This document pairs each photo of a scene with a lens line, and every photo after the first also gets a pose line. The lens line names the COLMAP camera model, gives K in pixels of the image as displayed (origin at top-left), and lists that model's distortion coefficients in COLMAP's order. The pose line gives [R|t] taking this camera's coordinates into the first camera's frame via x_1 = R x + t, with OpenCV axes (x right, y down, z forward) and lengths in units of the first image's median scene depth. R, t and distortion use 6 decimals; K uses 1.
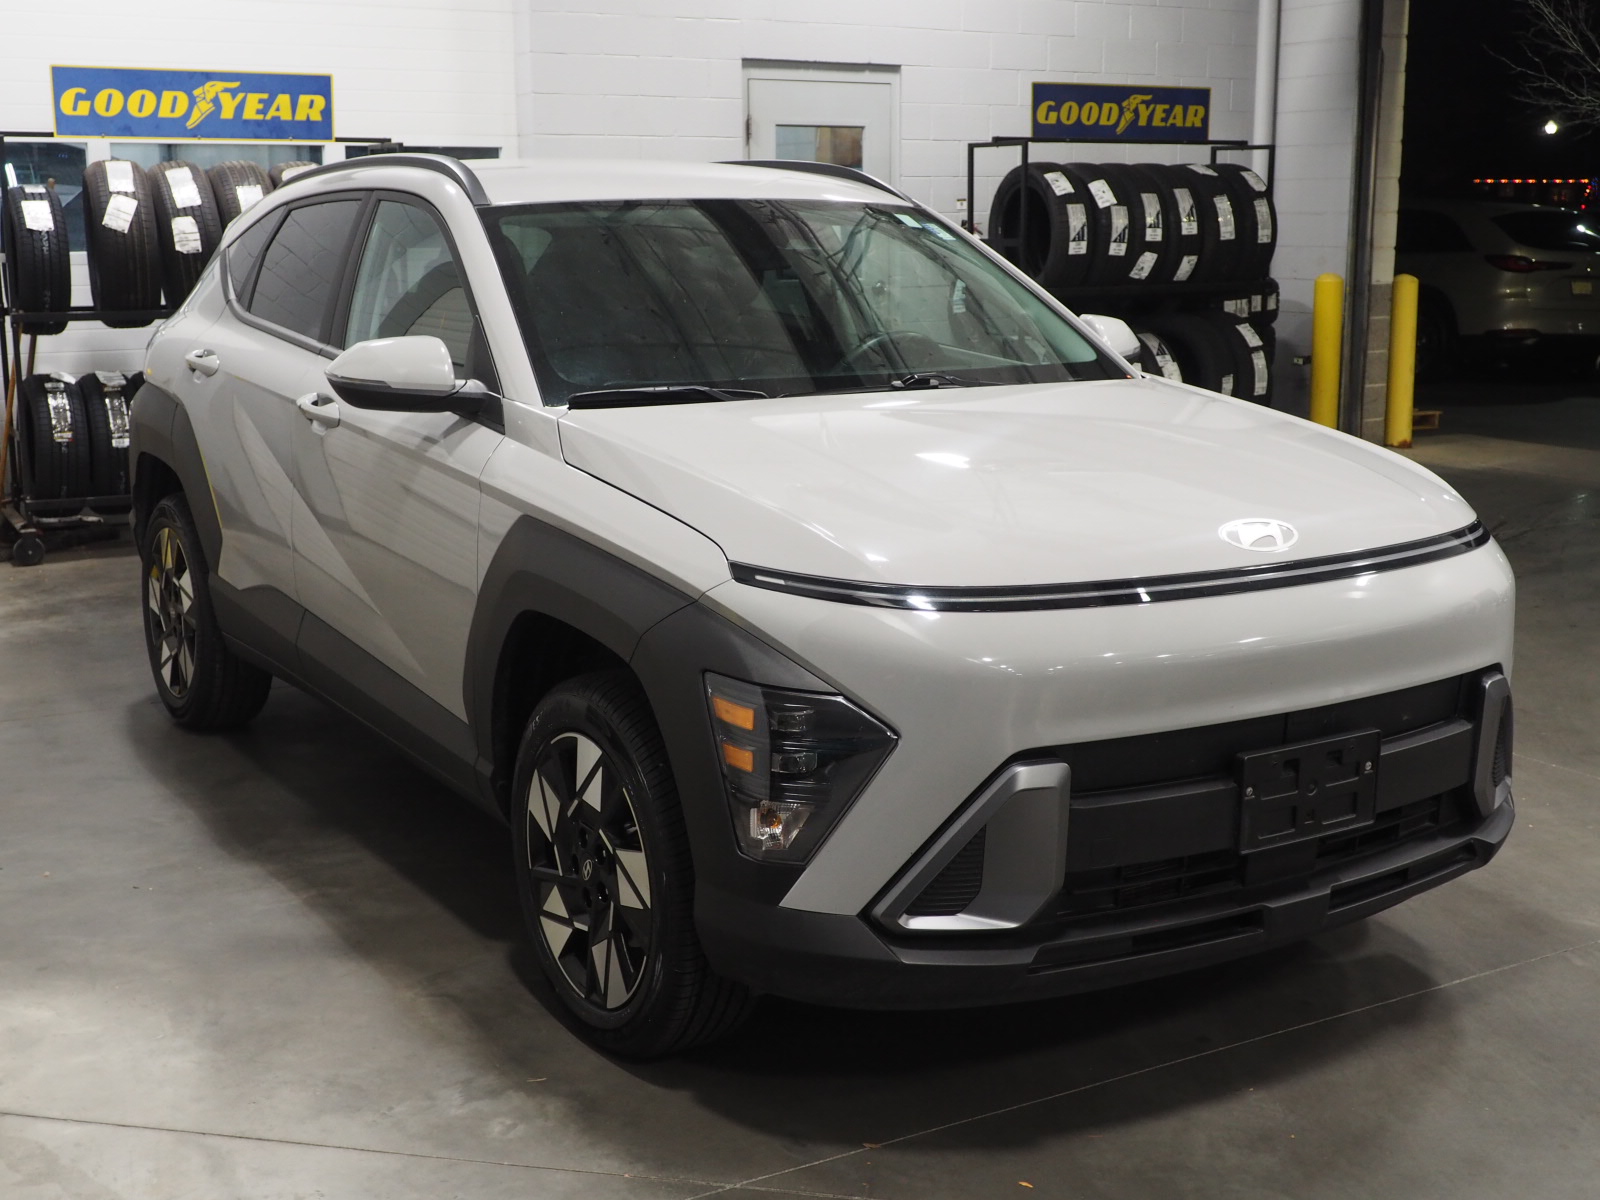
lens RADIAL K [[1992.5, 0, 800.0], [0, 1992.5, 600.0], [0, 0, 1]] dist [-0.014875, -0.002186]
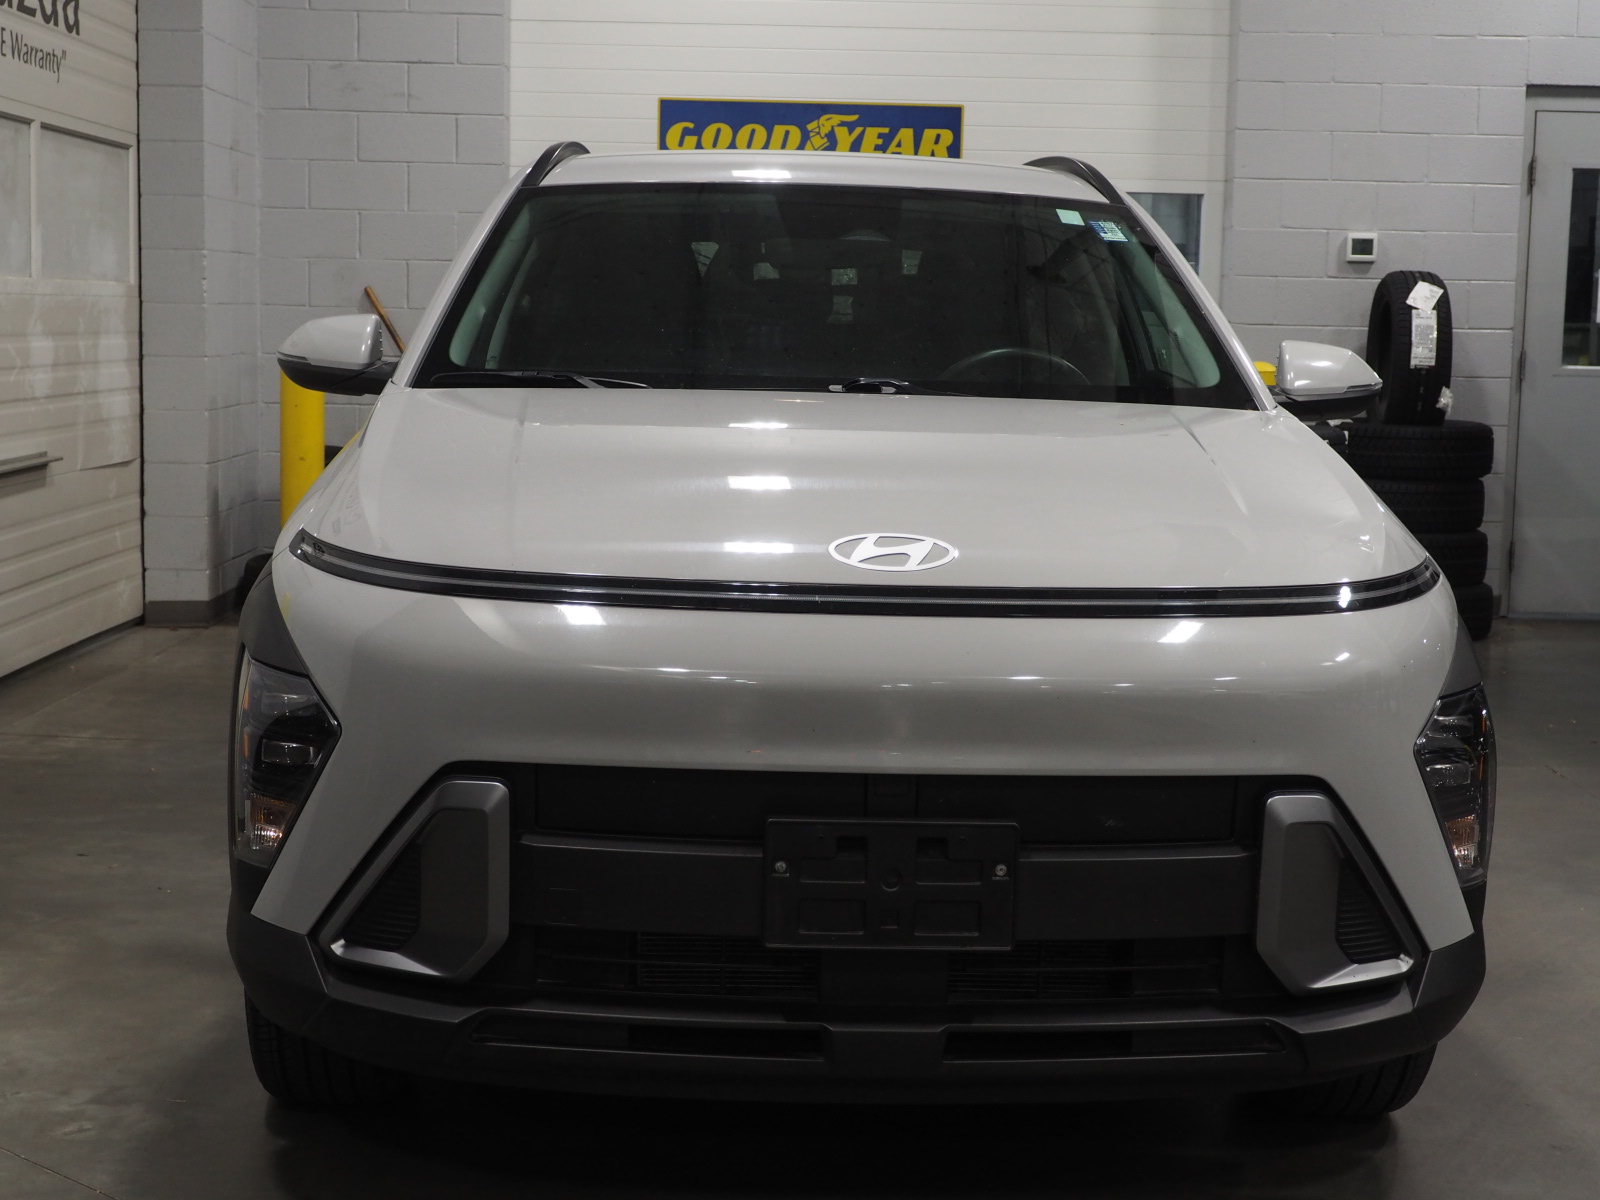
lens RADIAL K [[2452.6, 0, 800.0], [0, 2452.6, 600.0], [0, 0, 1]] dist [0.002186, -0.122666]
pose [[0.864279, 0.079183, -0.496741, 0.268579], [-0.120709, 0.991325, -0.051999, 0.015819], [0.488315, 0.104903, 0.866340, 0.060568]]
